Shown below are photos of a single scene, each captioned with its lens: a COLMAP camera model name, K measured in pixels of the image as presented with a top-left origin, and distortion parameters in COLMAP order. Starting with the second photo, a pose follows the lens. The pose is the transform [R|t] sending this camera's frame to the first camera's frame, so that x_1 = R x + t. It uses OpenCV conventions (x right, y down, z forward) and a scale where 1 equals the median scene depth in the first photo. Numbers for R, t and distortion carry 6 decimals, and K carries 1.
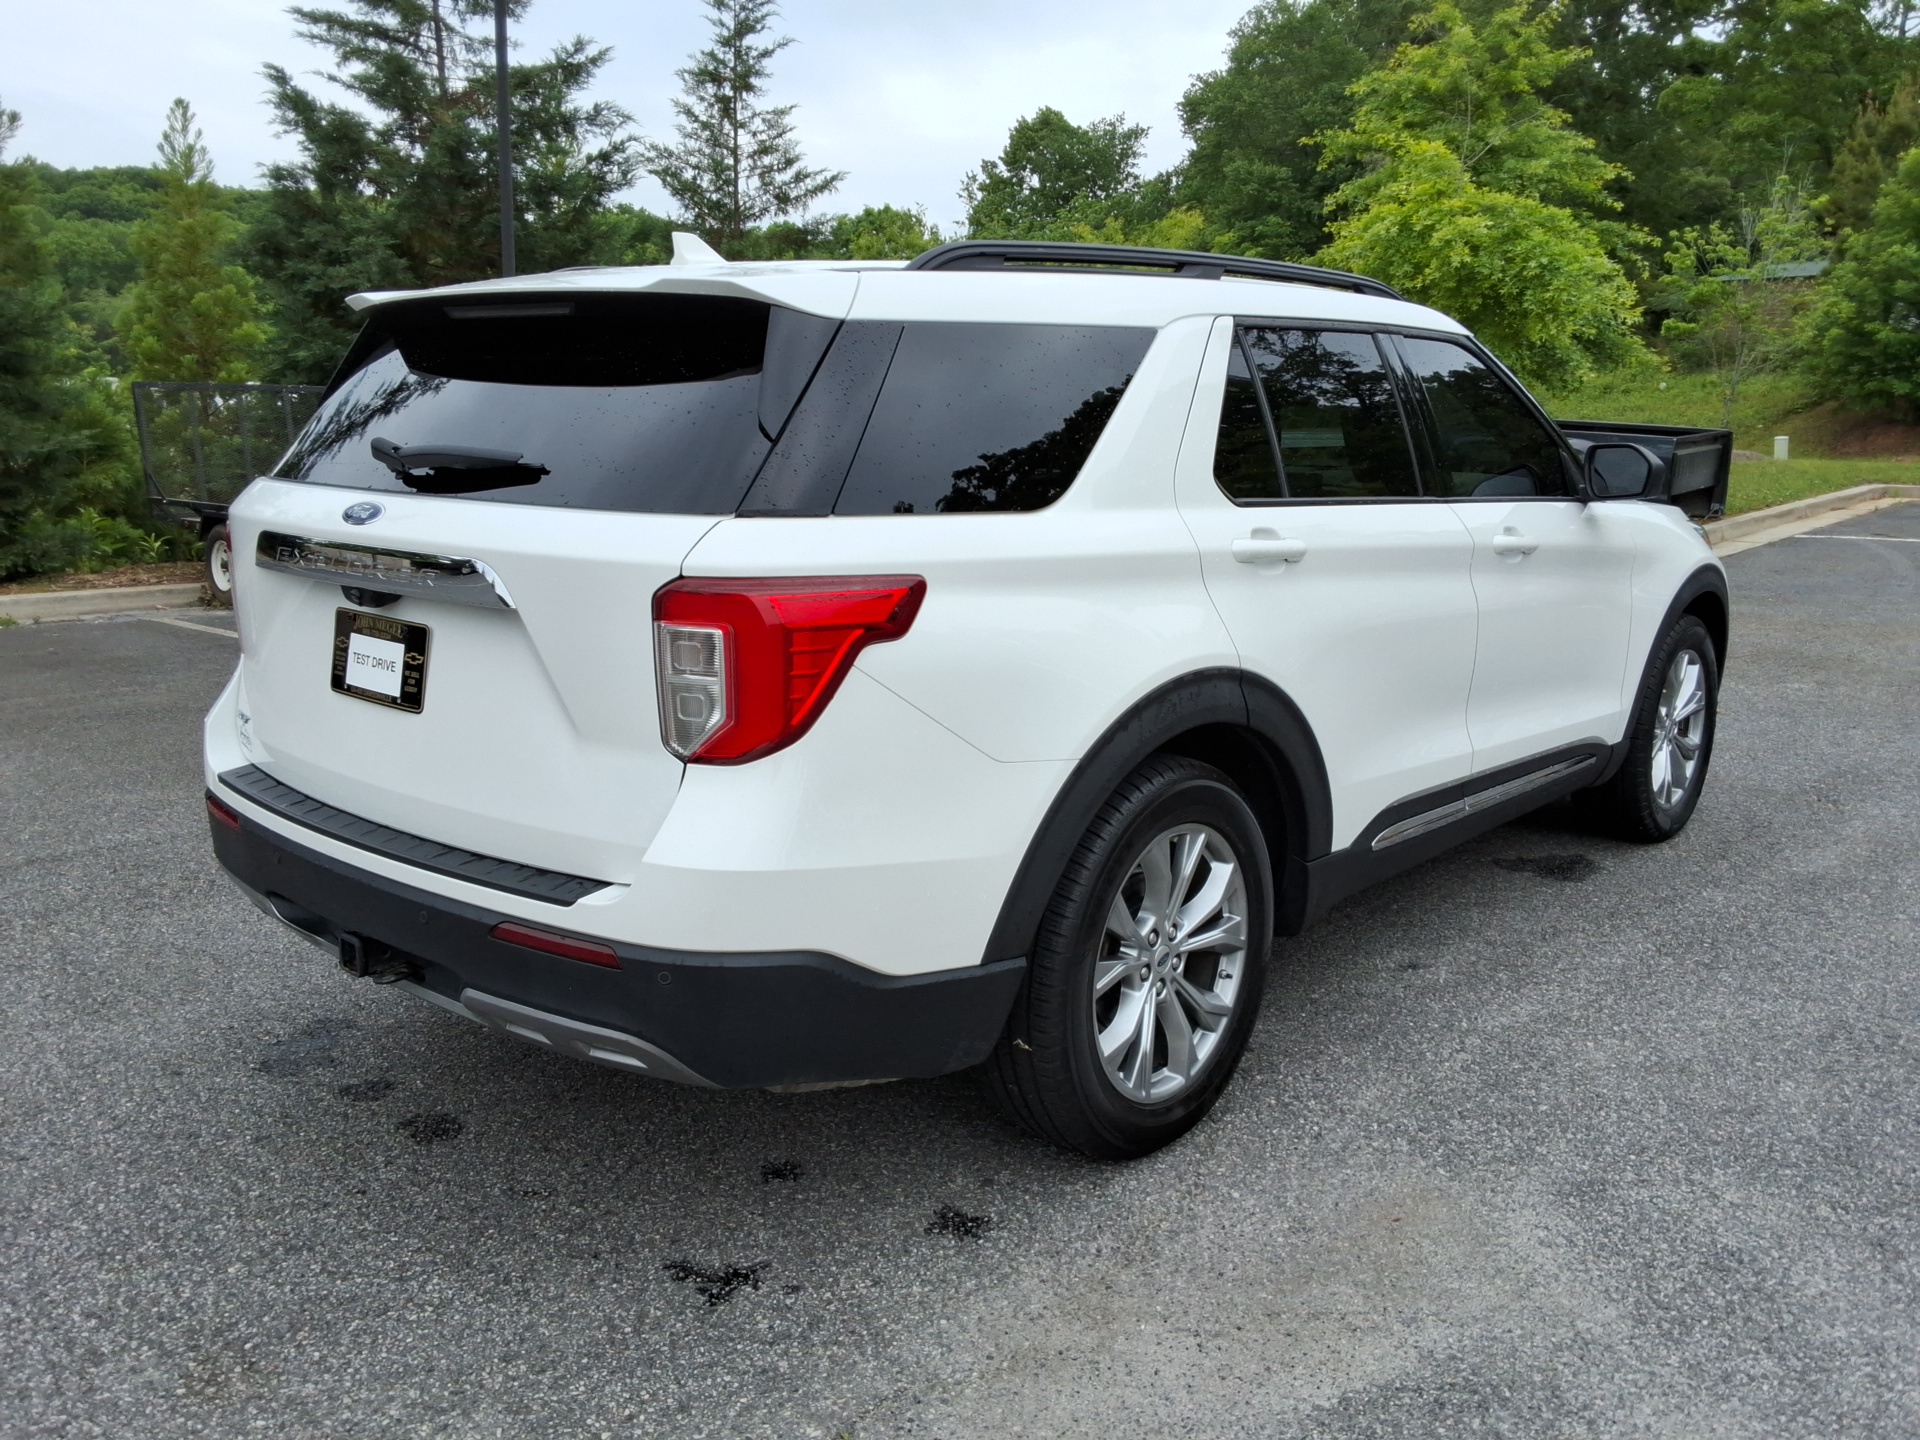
lens RADIAL K [[1538.3, 0, 970.4], [0, 1538.3, 696.8], [0, 0, 1]] dist [0.101940, -0.155199]
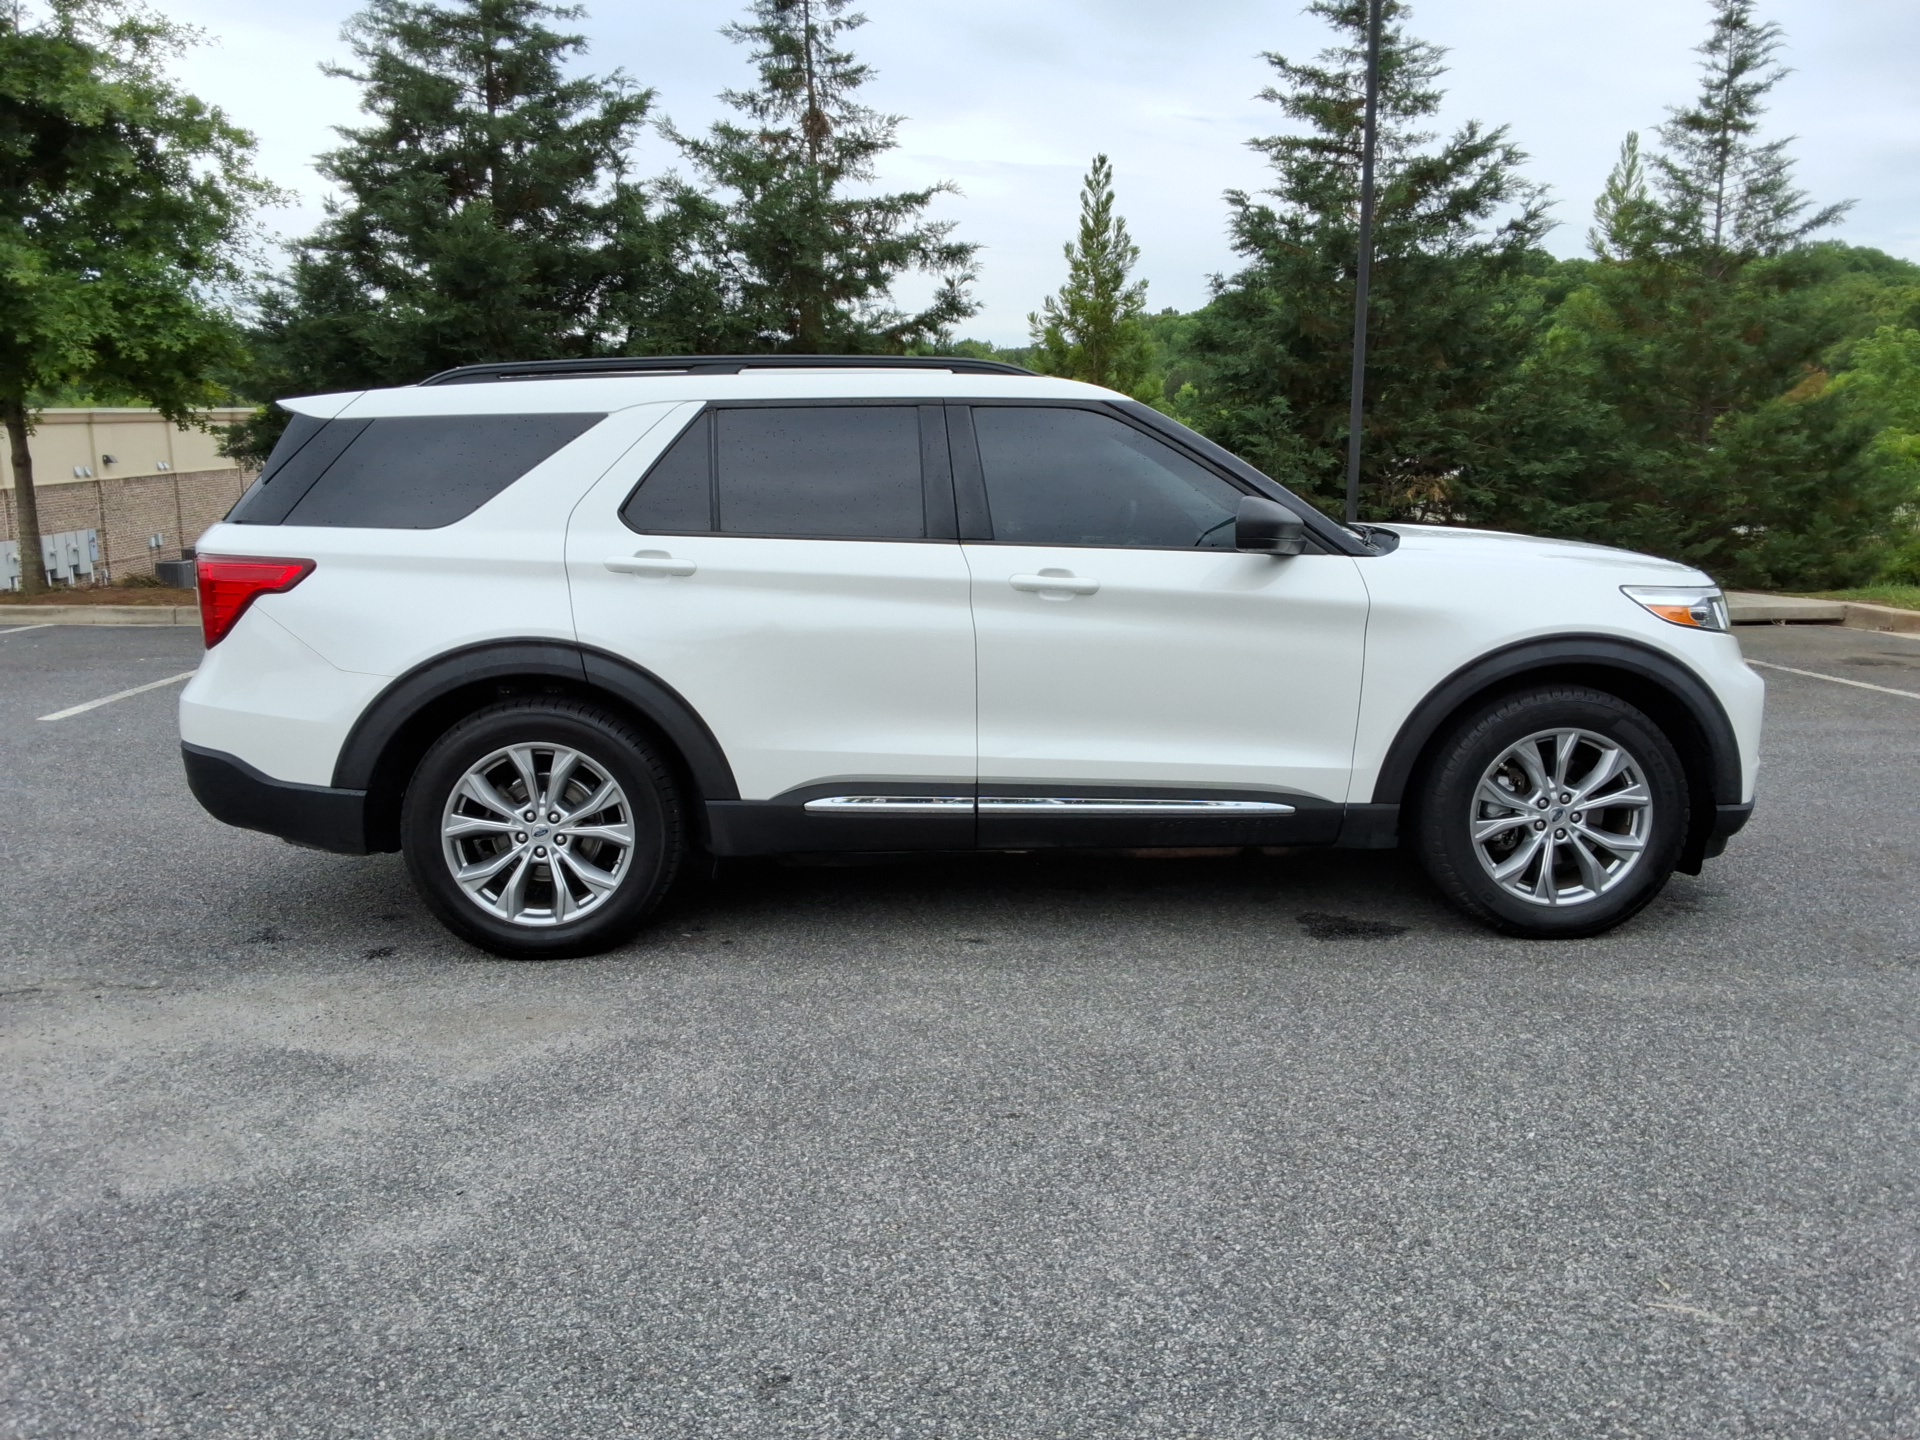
lens RADIAL K [[1538.3, 0, 966.0], [0, 1538.3, 692.6], [0, 0, 1]] dist [0.101940, -0.155199]
pose [[0.689210, 0.092600, -0.718620, 1.434722], [-0.122996, 0.992358, 0.009910, -0.029403], [0.714046, 0.081557, 0.695332, 0.234740]]
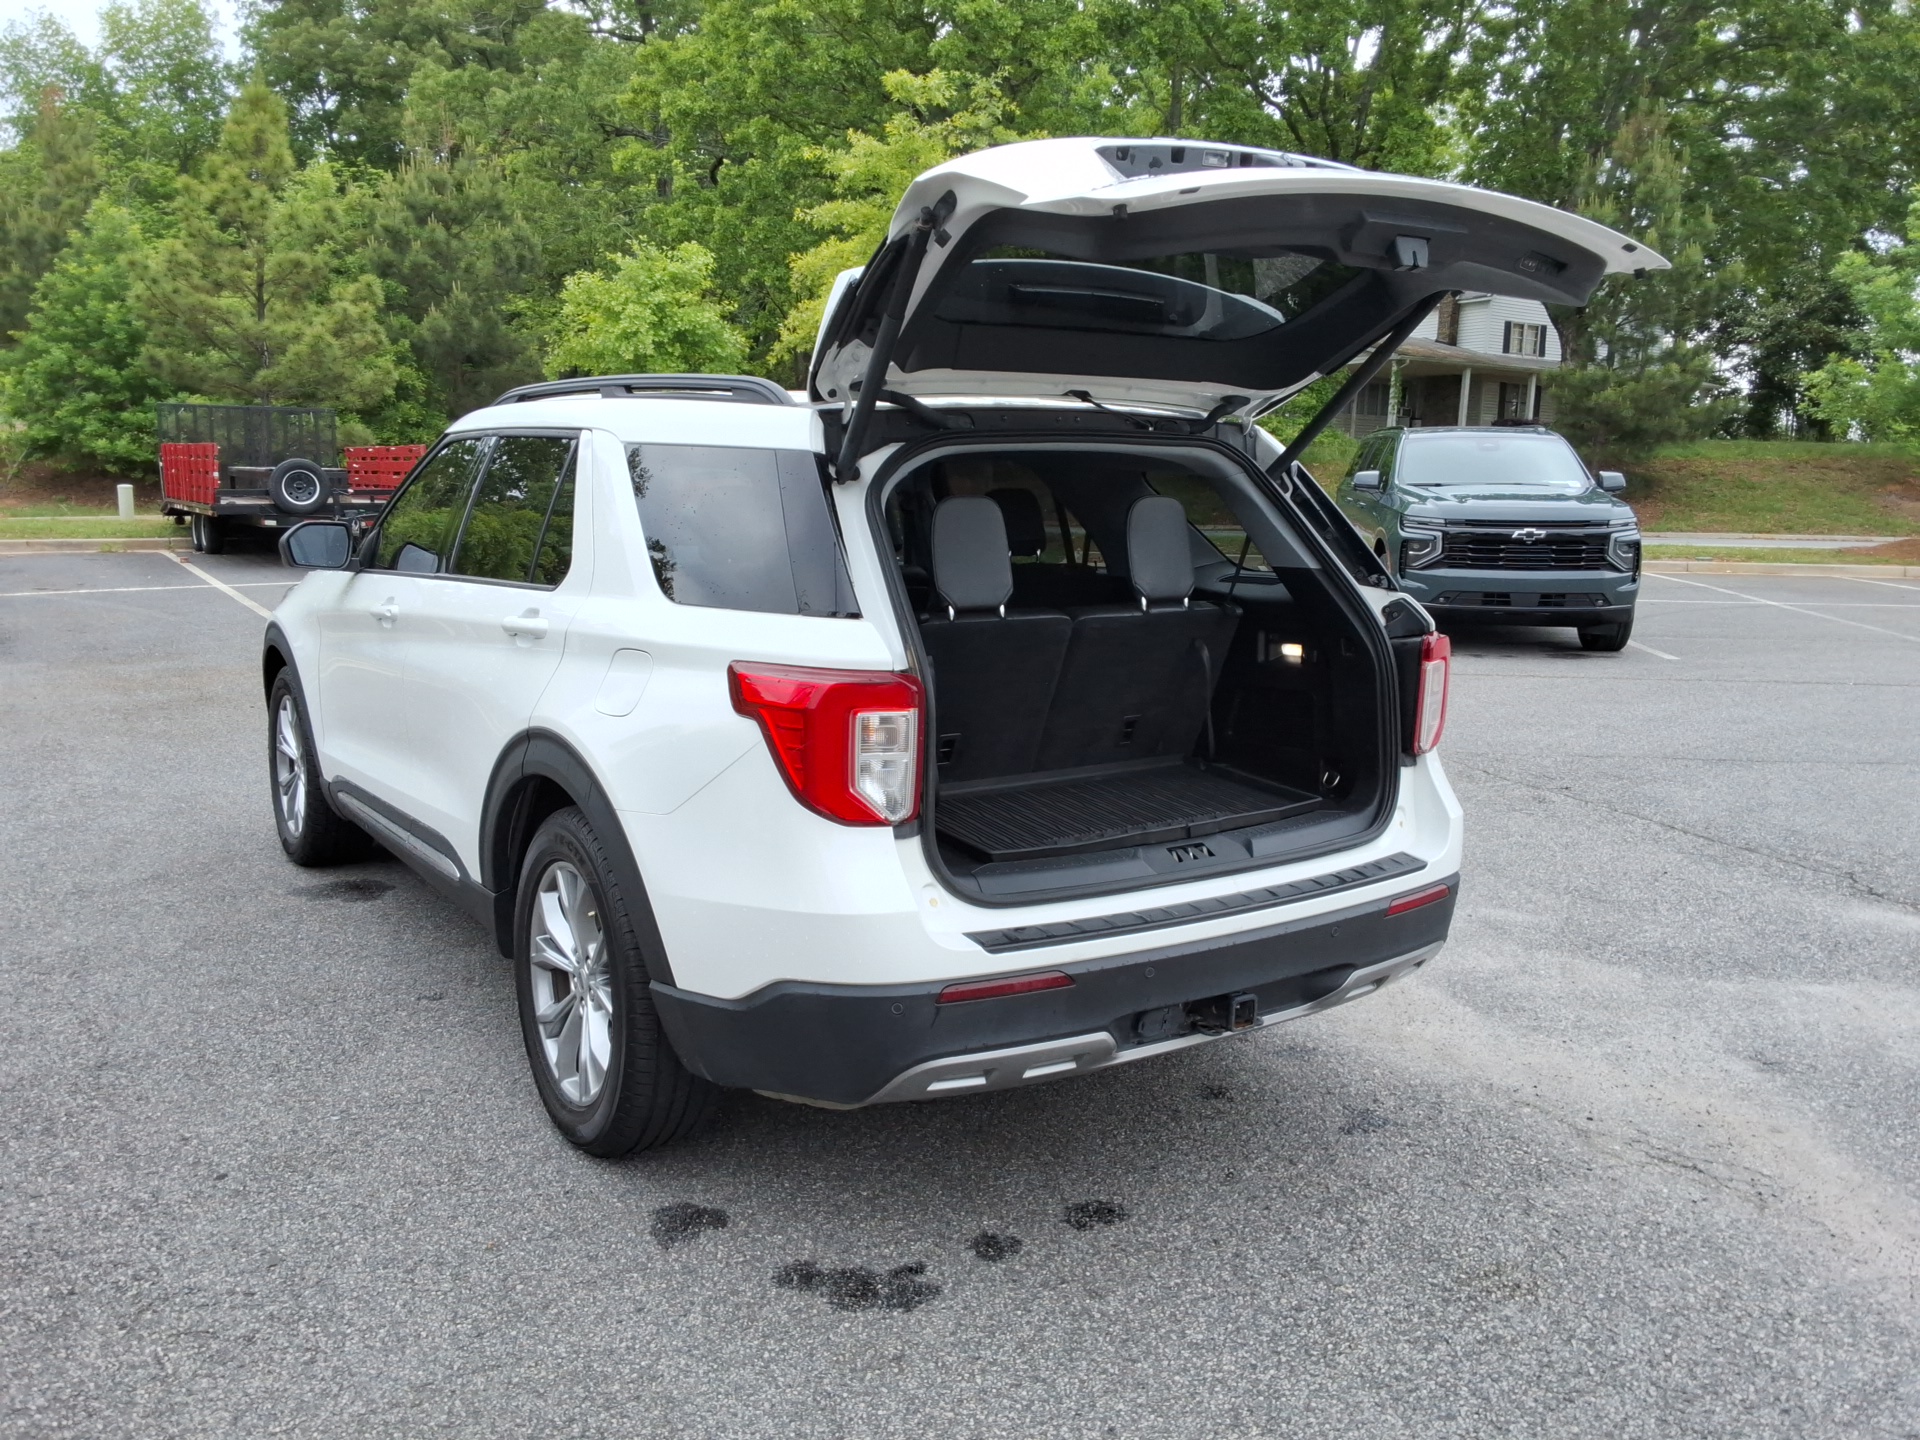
lens RADIAL K [[1538.3, 0, 973.2], [0, 1538.3, 696.7], [0, 0, 1]] dist [0.101940, -0.155199]
pose [[0.256641, -0.147462, 0.955191, -1.309573], [0.173130, 0.979321, 0.104671, -0.186570], [-0.950874, 0.138509, 0.276864, 0.741375]]
